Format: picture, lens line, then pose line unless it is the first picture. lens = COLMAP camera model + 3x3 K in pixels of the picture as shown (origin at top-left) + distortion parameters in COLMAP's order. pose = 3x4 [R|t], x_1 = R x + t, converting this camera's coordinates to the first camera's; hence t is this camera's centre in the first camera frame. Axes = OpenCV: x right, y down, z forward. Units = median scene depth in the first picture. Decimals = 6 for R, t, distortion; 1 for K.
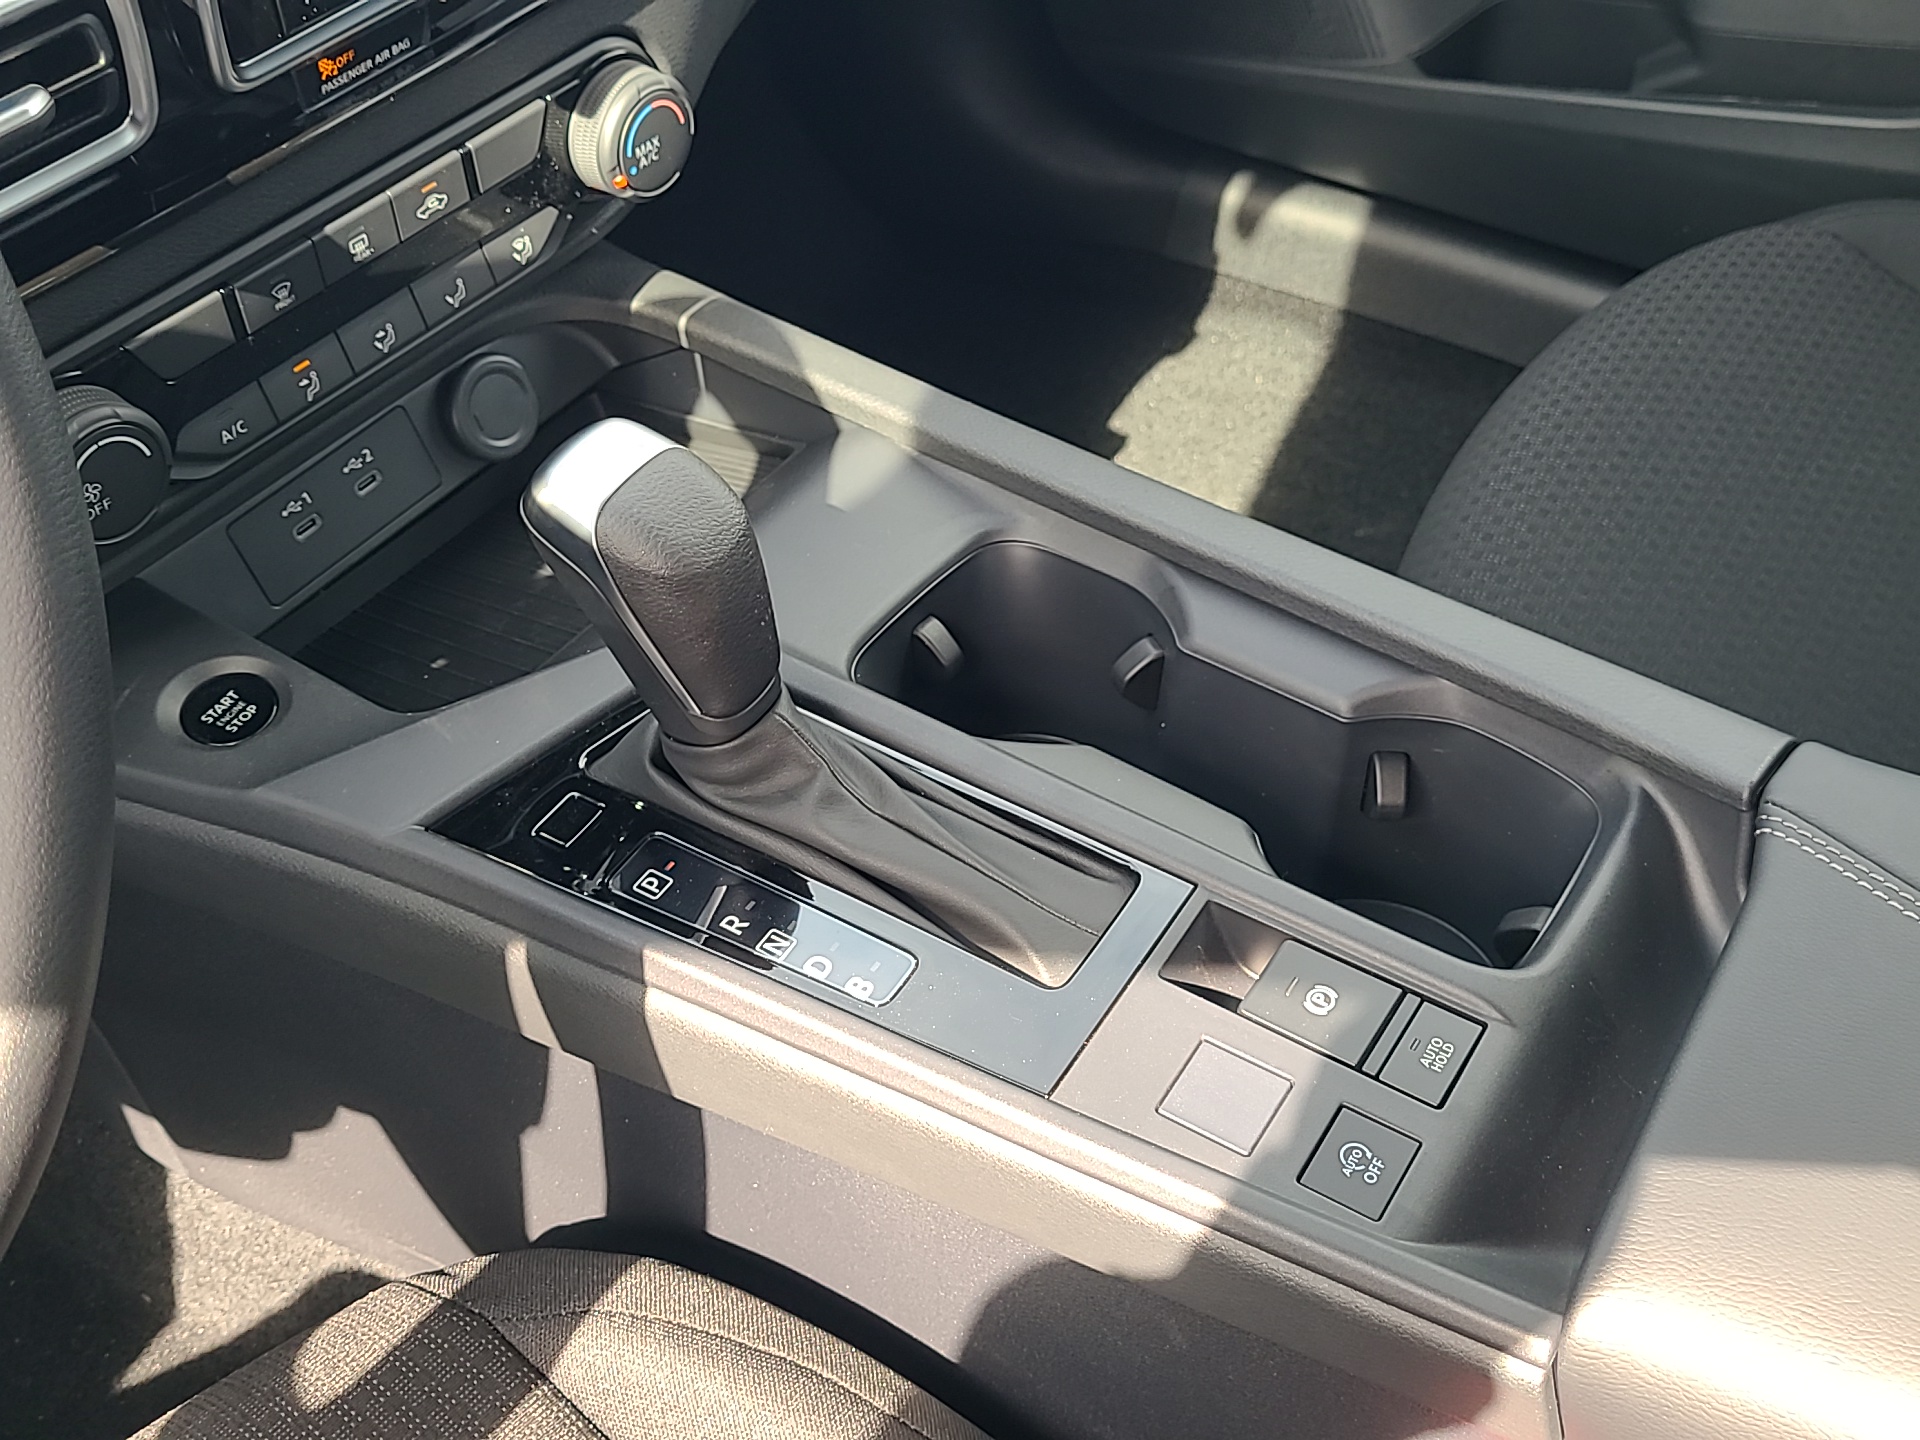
lens RADIAL K [[2143.7, 0, 962.5], [0, 2143.7, 728.6], [0, 0, 1]] dist [0.022368, 0.000000]
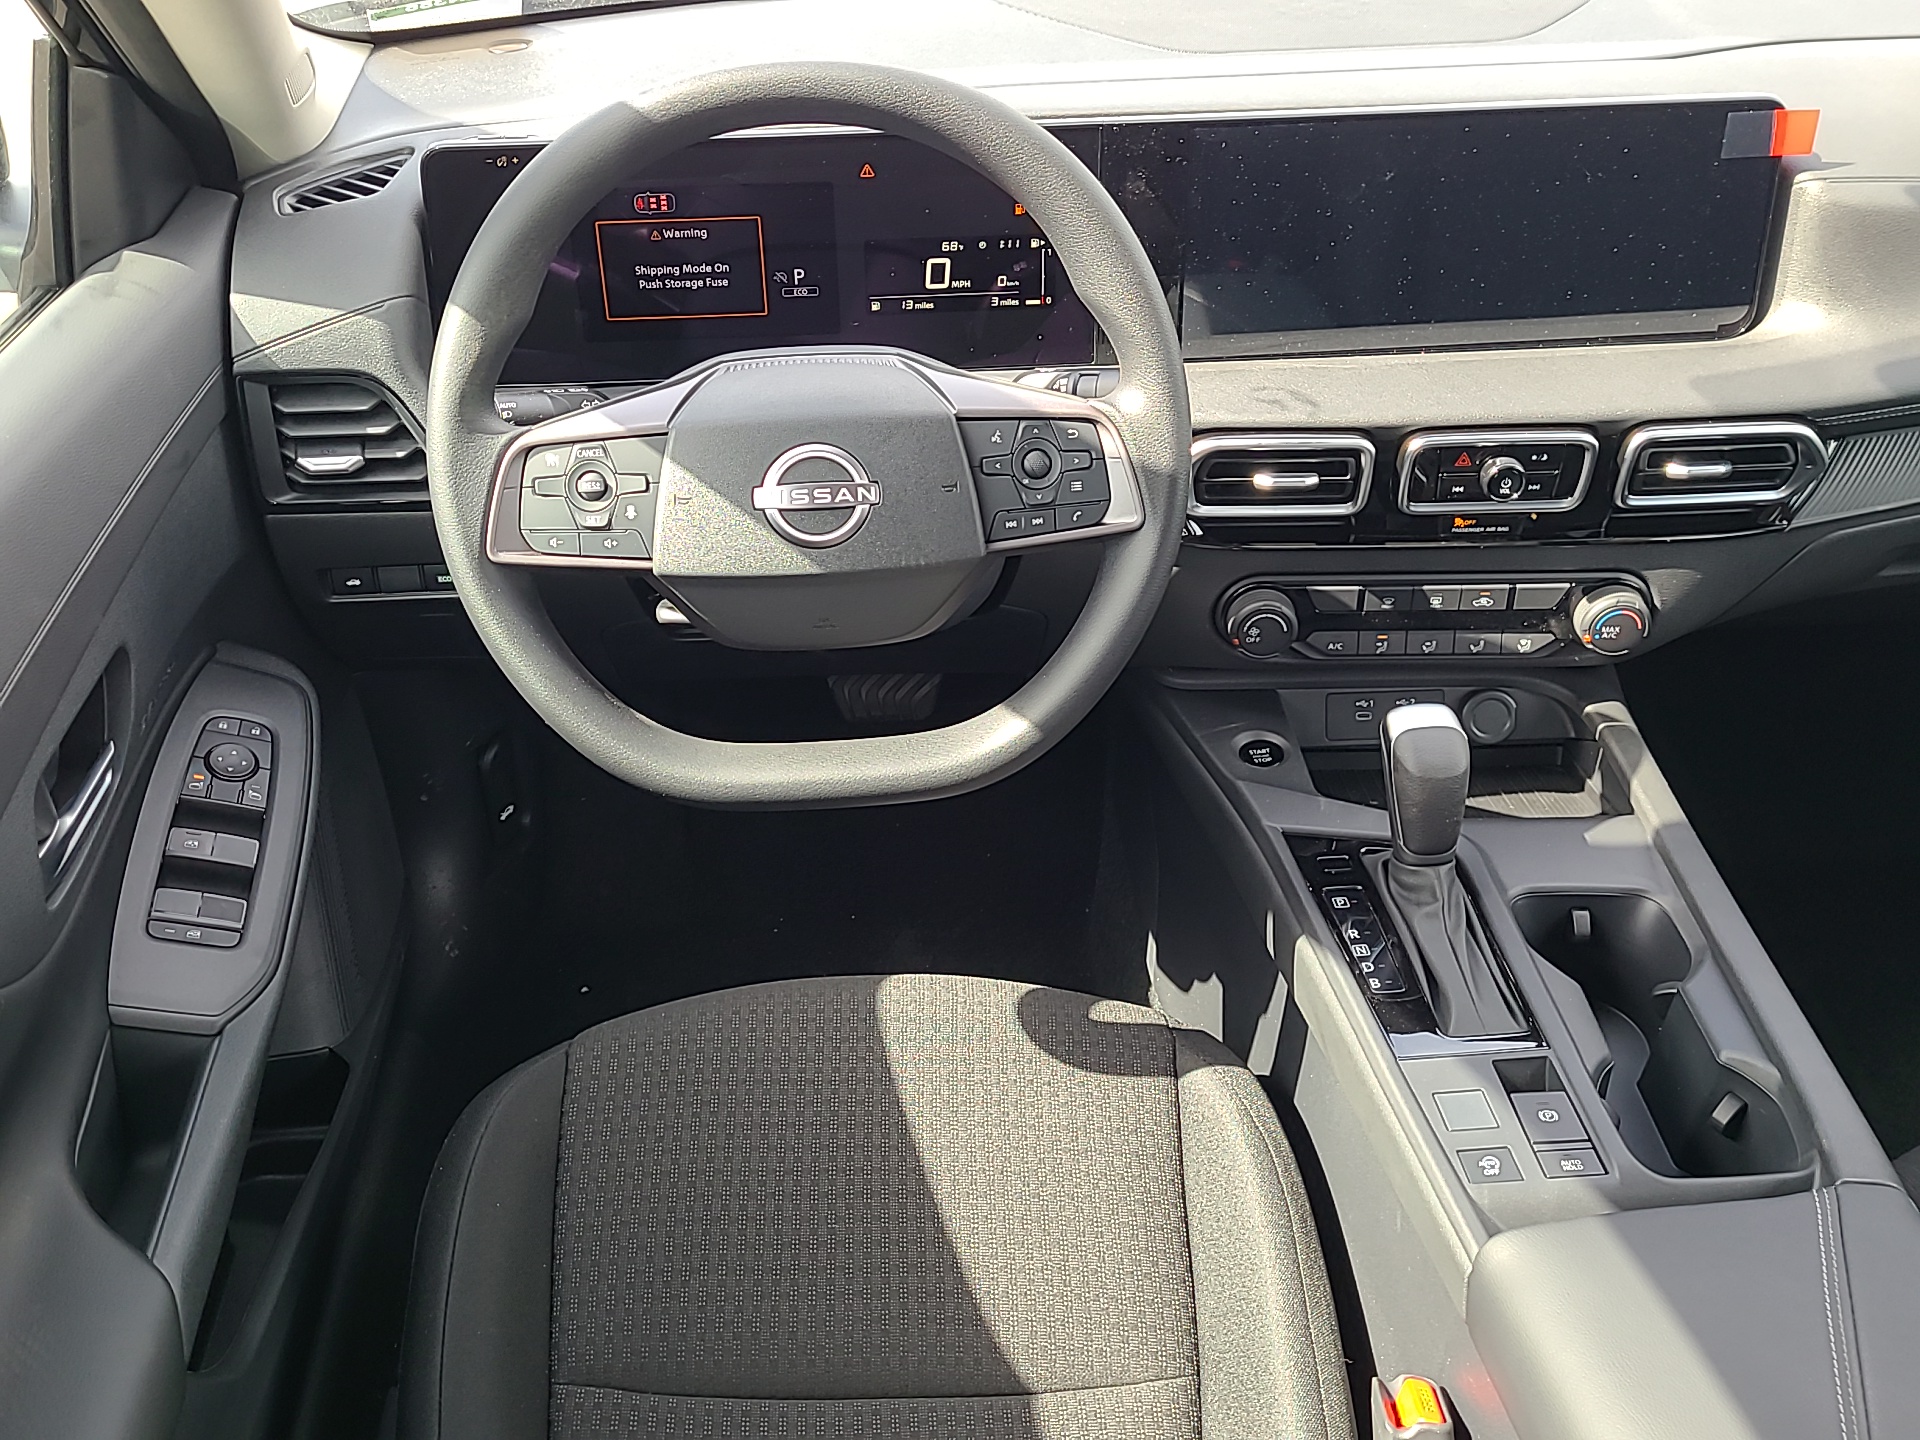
lens RADIAL K [[1902.1, 0, 936.8], [0, 1902.1, 727.2], [0, 0, 1]] dist [0.044858, 0.000000]
pose [[0.605141, 0.461005, -0.649059, 0.668737], [-0.571312, 0.819255, 0.049234, 0.059130], [0.554442, 0.341022, 0.759143, -0.615639]]
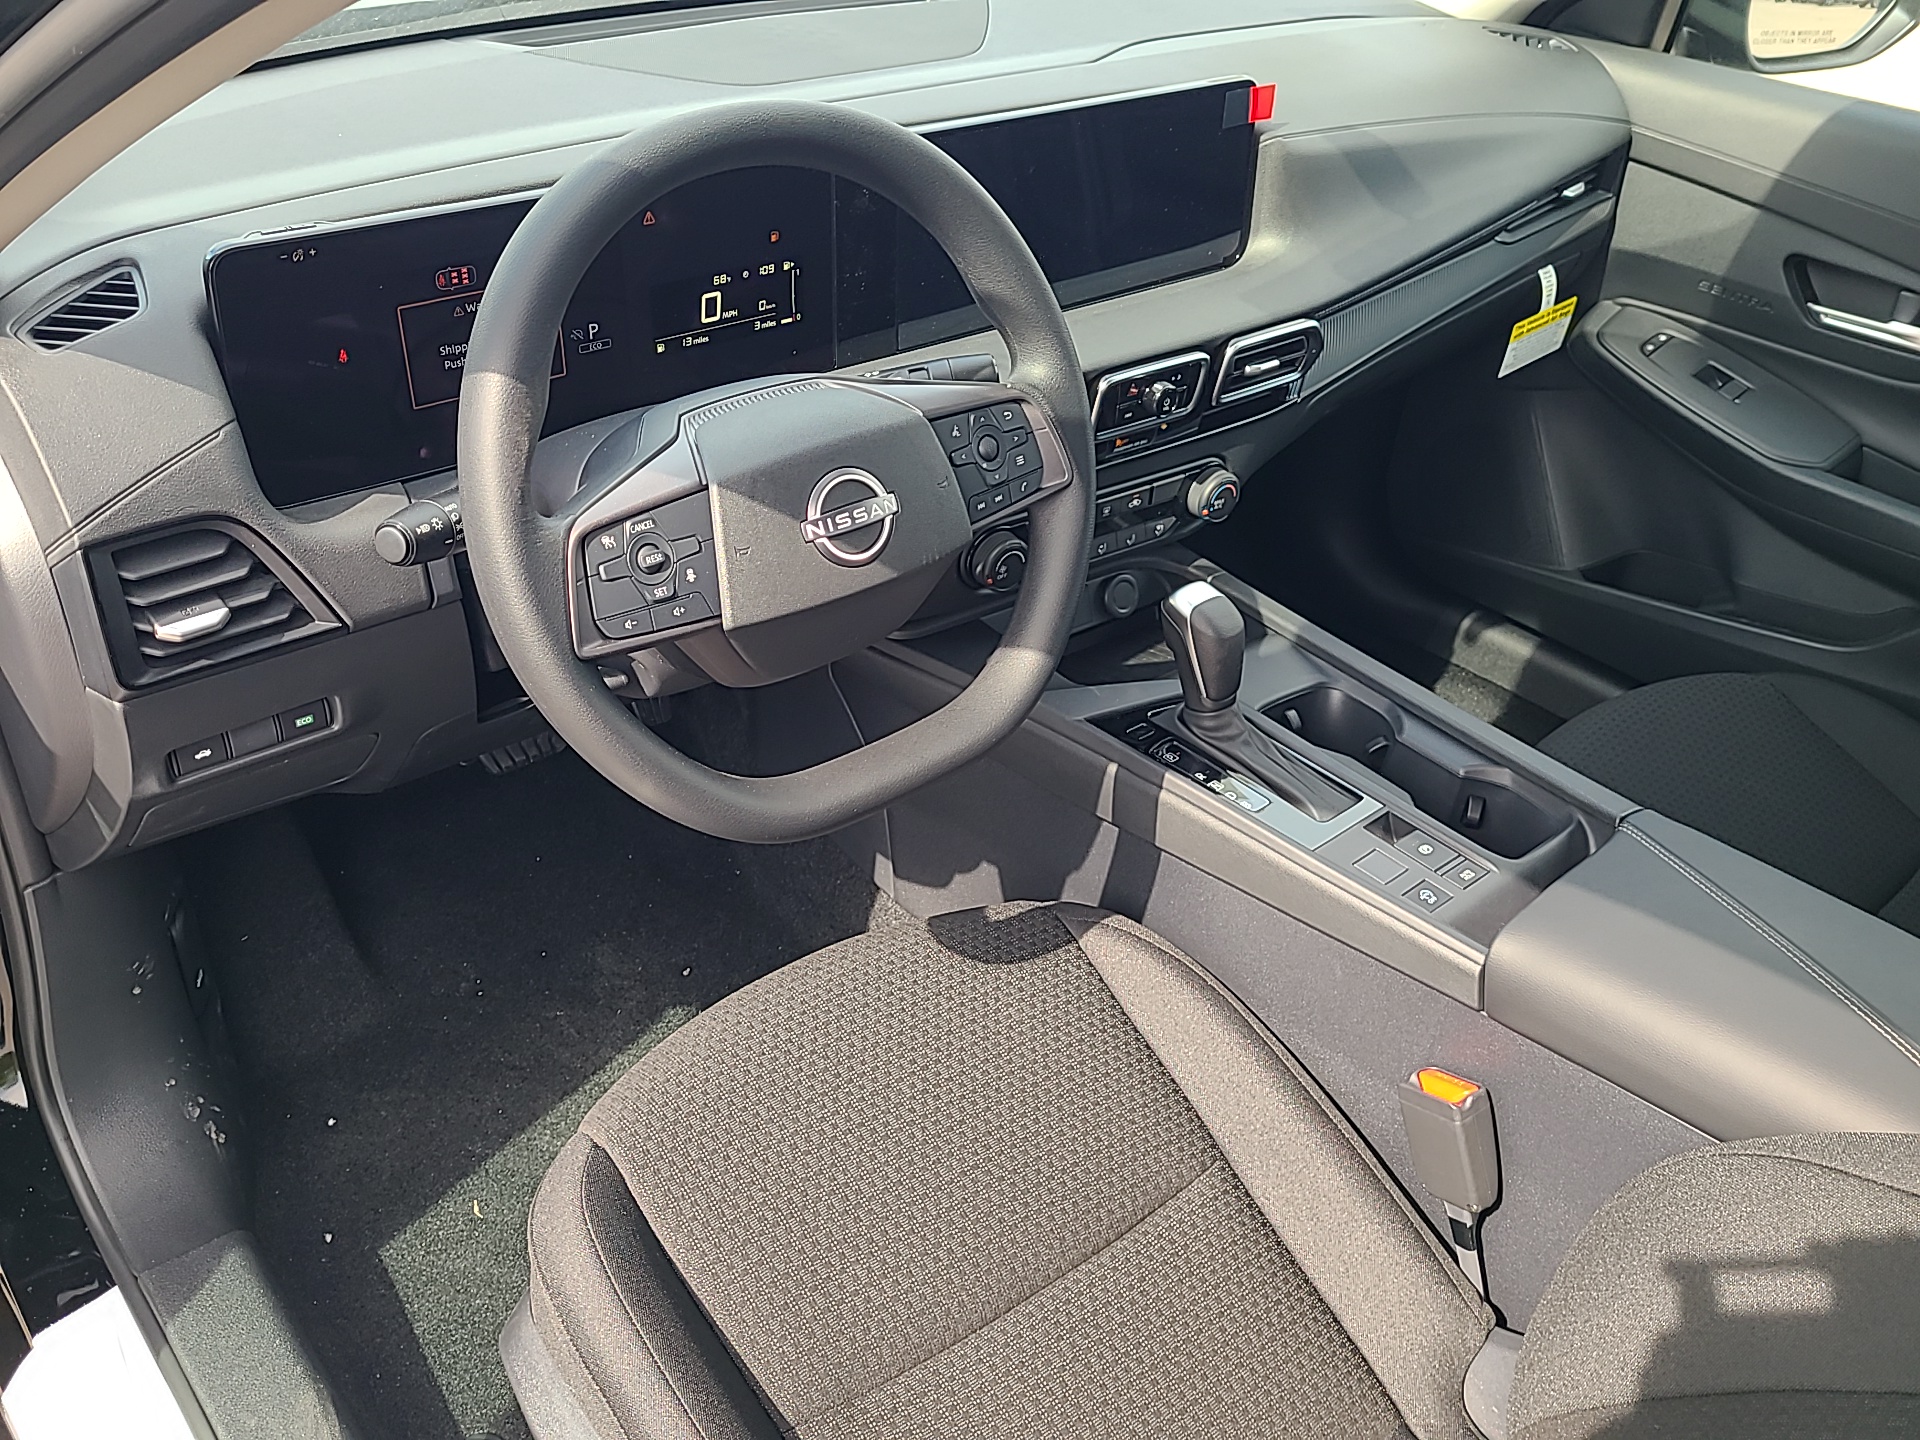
lens RADIAL K [[1617.6, 0, 949.7], [0, 1617.6, 730.2], [0, 0, 1]] dist [0.053592, -0.014773]
pose [[0.955993, 0.227275, -0.185537, -0.040533], [-0.258696, 0.951298, -0.167653, 0.391877], [0.138397, 0.208273, 0.968230, -0.831816]]
